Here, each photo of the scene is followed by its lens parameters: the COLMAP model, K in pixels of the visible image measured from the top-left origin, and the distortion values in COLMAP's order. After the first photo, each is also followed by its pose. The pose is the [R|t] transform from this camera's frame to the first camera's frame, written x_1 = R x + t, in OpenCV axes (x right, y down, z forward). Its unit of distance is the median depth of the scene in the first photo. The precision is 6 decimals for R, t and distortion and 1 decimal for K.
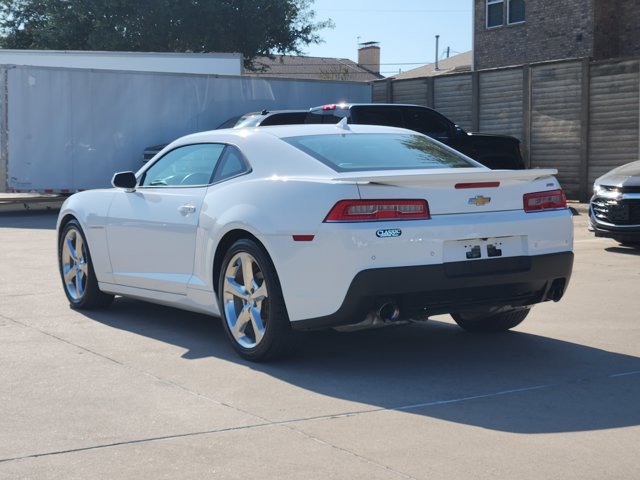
lens RADIAL K [[1094.7, 0, 320.0], [0, 1094.7, 240.0], [0, 0, 1]] dist [0.008129, 0.094441]
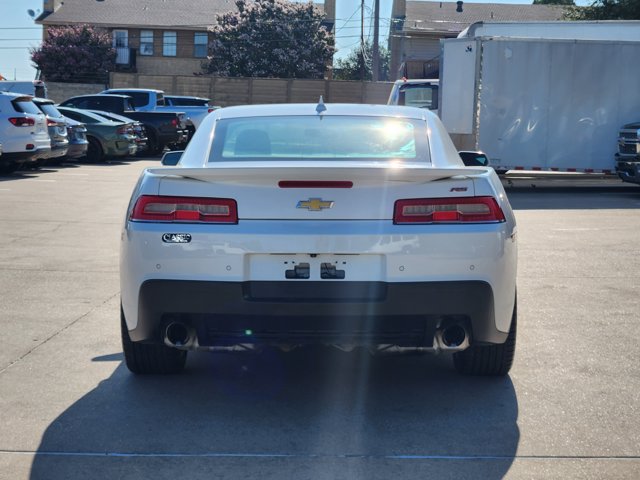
lens RADIAL K [[1133.9, 0, 320.0], [0, 1133.9, 240.0], [0, 0, 1]] dist [-0.050859, 0.151364]
pose [[0.862773, 0.074010, -0.500146, 0.549610], [-0.064204, 0.997257, 0.036815, -0.040903], [0.501499, 0.000348, 0.865158, 0.311587]]
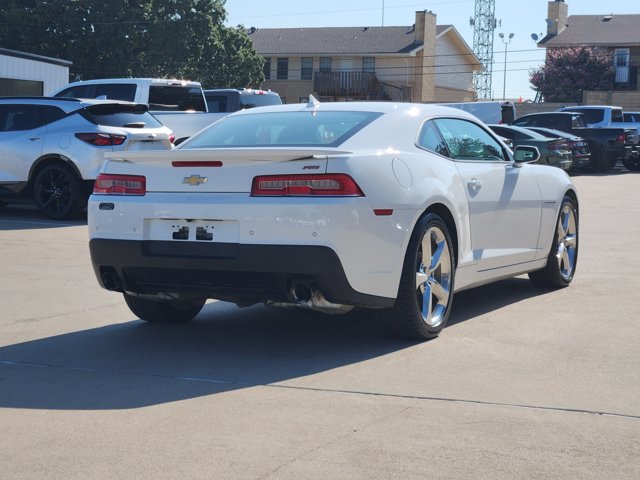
lens RADIAL K [[1133.9, 0, 320.0], [0, 1133.9, 240.0], [0, 0, 1]] dist [-0.050859, 0.151364]
pose [[0.528150, 0.080093, -0.845365, 1.042579], [-0.070559, 0.996238, 0.050305, -0.041390], [0.846214, 0.033080, 0.531815, 0.568825]]
